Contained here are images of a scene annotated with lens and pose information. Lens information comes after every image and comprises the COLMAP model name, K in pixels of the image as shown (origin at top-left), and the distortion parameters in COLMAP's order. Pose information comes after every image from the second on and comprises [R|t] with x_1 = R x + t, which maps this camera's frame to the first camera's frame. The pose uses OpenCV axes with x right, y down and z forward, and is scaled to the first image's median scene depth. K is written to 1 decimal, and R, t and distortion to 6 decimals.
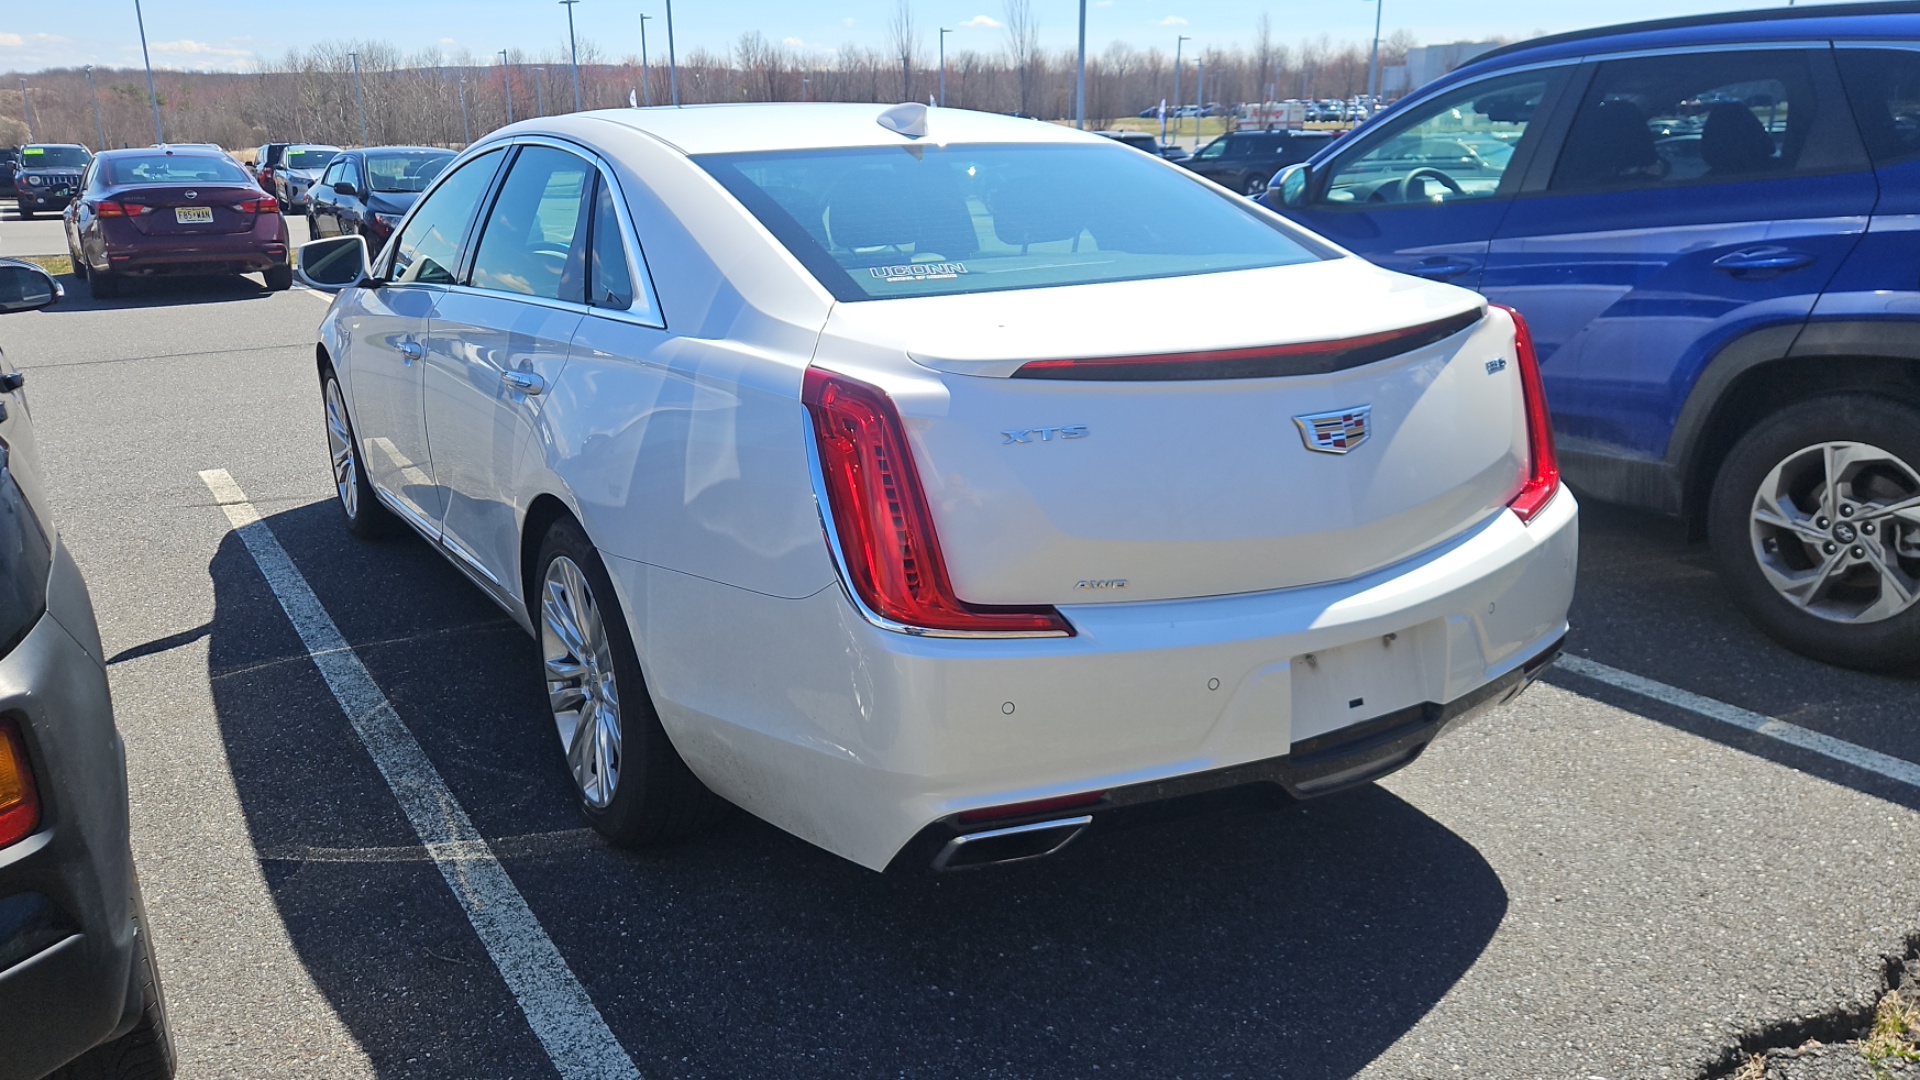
lens RADIAL K [[1429.3, 0, 960.0], [0, 1429.3, 540.0], [0, 0, 1]] dist [0.086756, -0.086266]
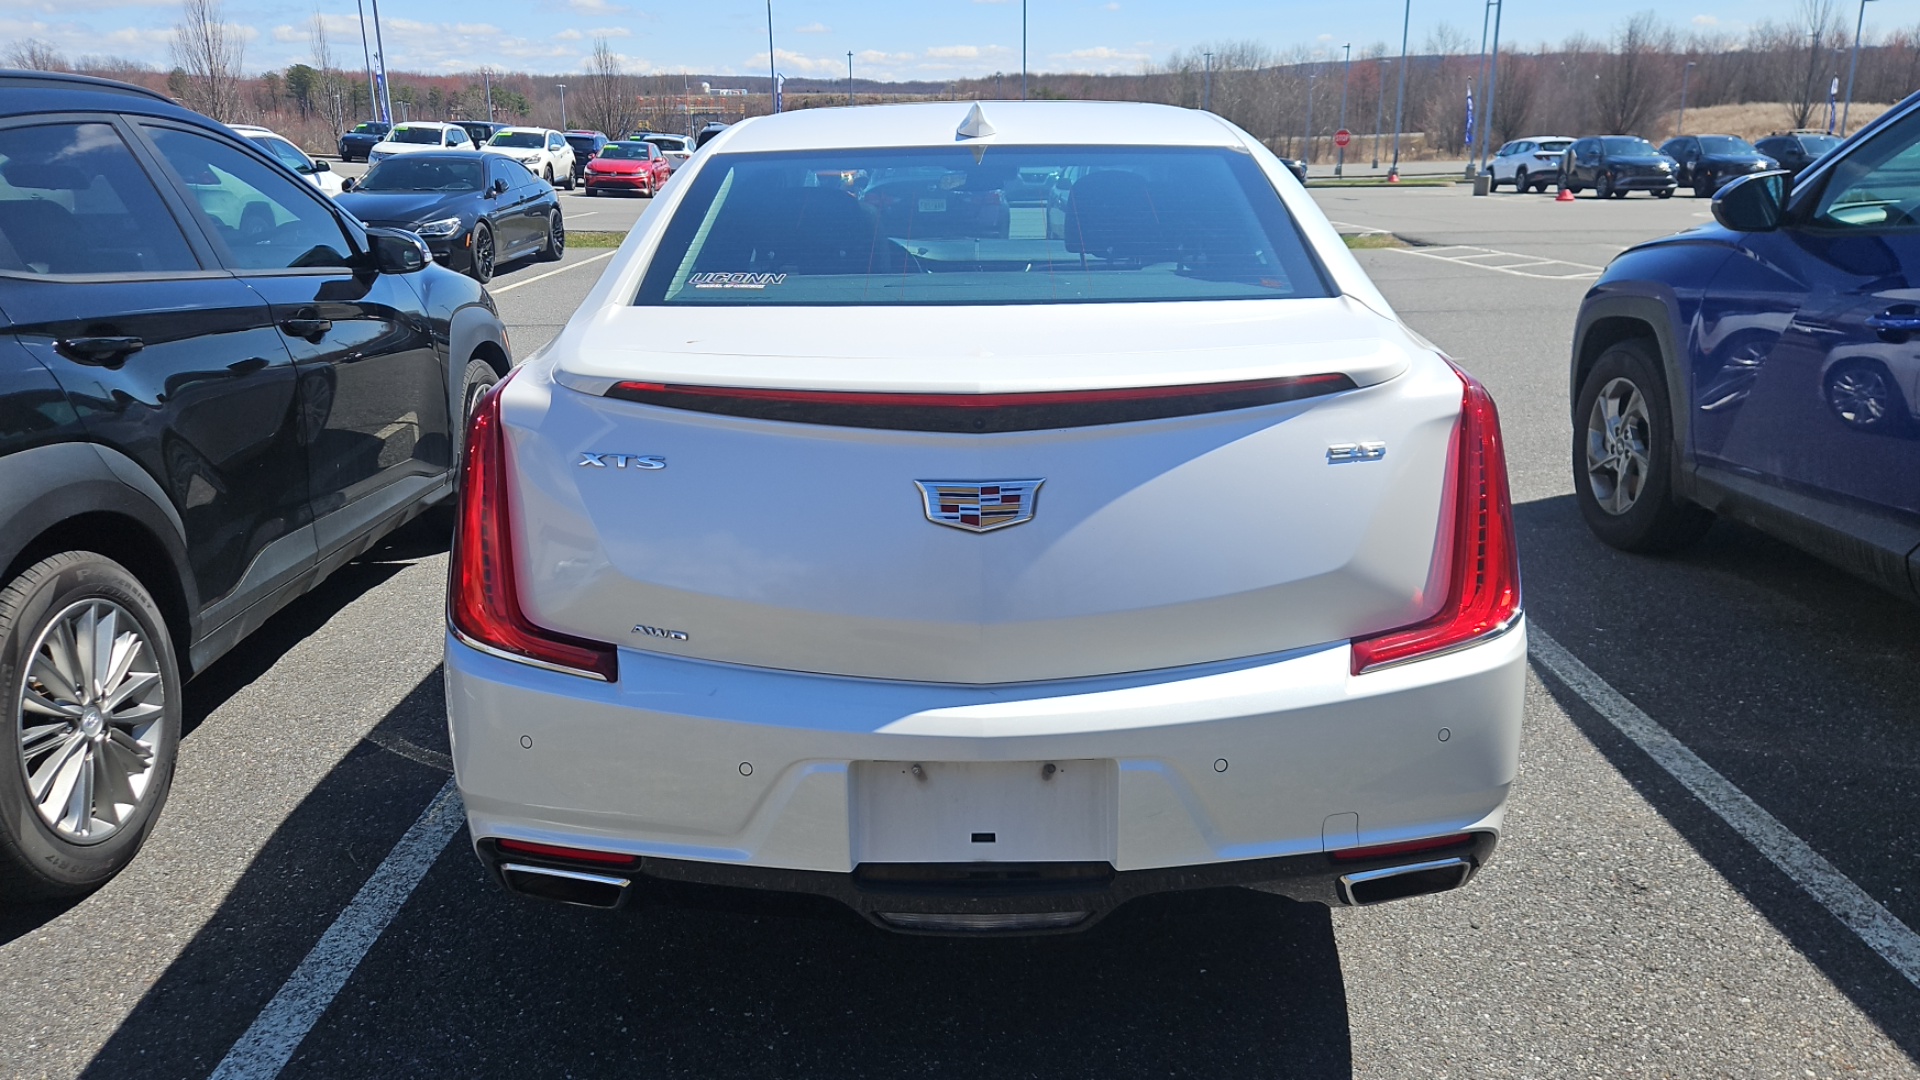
lens RADIAL K [[1429.3, 0, 960.0], [0, 1429.3, 540.0], [0, 0, 1]] dist [0.086756, -0.086266]
pose [[0.840222, 0.151882, -0.520537, 0.494287], [-0.149514, 0.987650, 0.046839, -0.067003], [0.521222, 0.038473, 0.852553, 0.217470]]
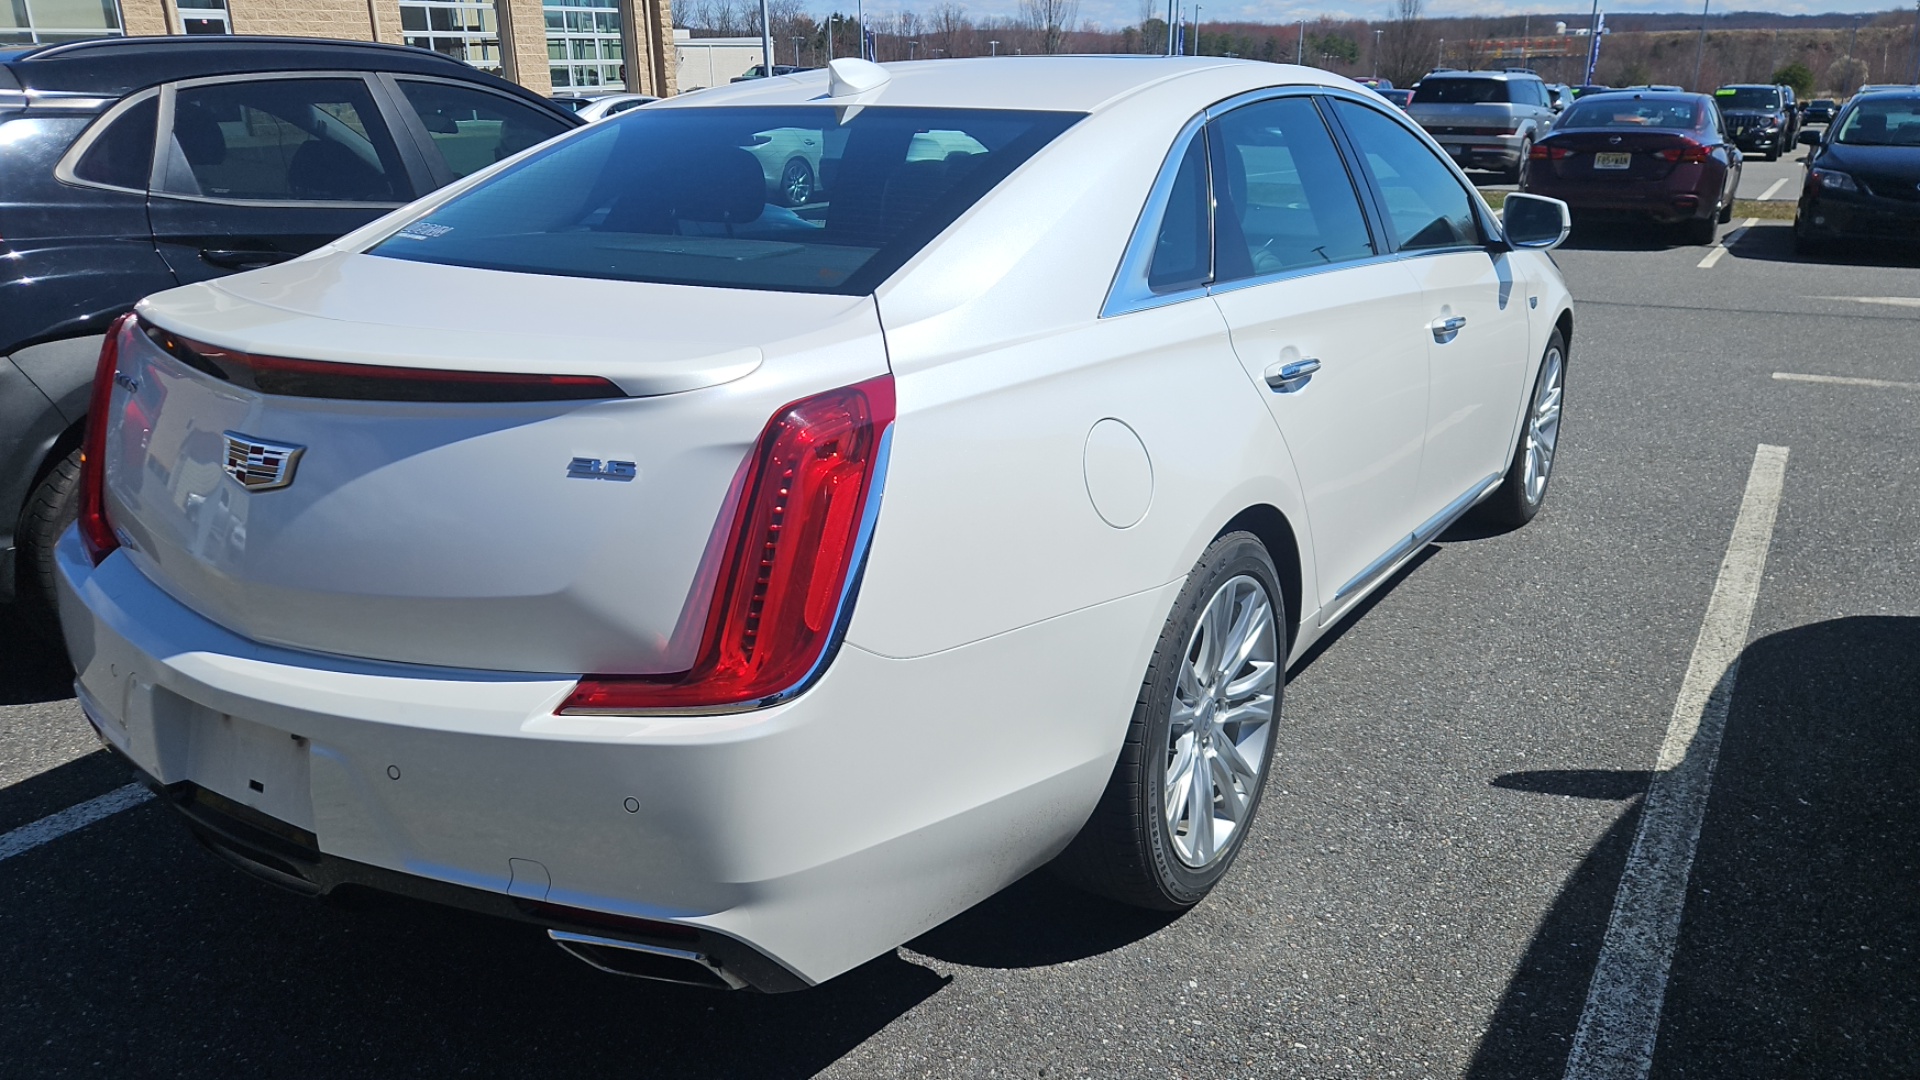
lens RADIAL K [[1429.3, 0, 960.0], [0, 1429.3, 540.0], [0, 0, 1]] dist [0.086756, -0.086266]
pose [[0.411740, 0.283099, -0.866213, 0.849687], [-0.248962, 0.949308, 0.191917, -0.215018], [0.876635, 0.136634, 0.461349, 0.707783]]
